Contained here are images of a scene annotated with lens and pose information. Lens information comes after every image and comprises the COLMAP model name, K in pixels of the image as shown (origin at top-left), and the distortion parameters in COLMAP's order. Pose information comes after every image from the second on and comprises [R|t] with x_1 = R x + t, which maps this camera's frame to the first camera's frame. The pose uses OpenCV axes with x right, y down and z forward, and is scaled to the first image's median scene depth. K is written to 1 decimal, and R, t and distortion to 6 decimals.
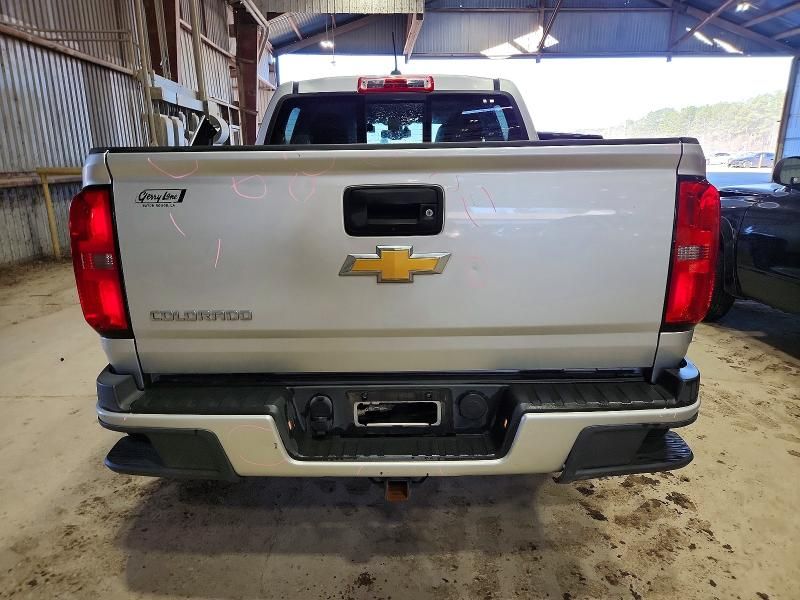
lens RADIAL K [[532.0, 0, 399.8], [0, 532.0, 310.6], [0, 0, 1]] dist [-0.003739, -0.001487]
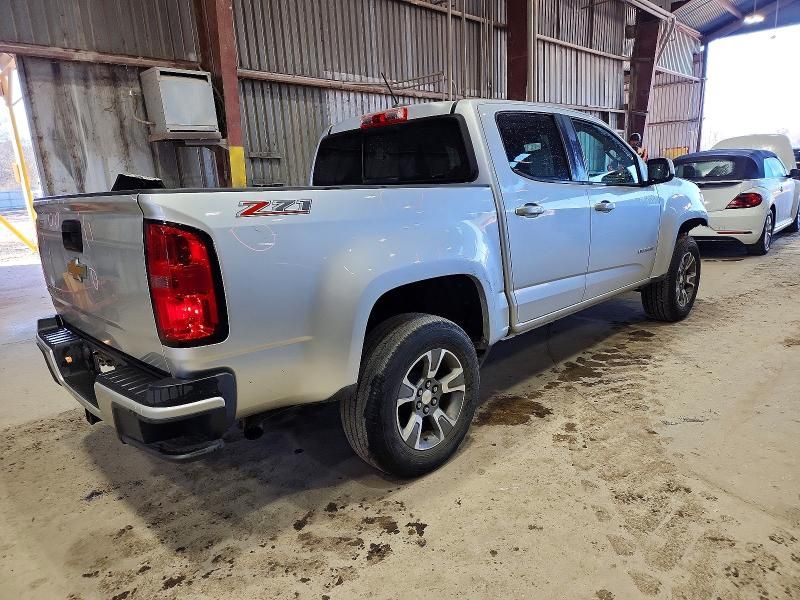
lens RADIAL K [[532.0, 0, 399.8], [0, 532.0, 310.6], [0, 0, 1]] dist [-0.003739, -0.001487]
pose [[0.706268, 0.124883, -0.696843, 0.130766], [-0.128471, 0.990584, 0.047316, -0.012803], [0.696190, 0.056106, 0.715661, 0.037875]]
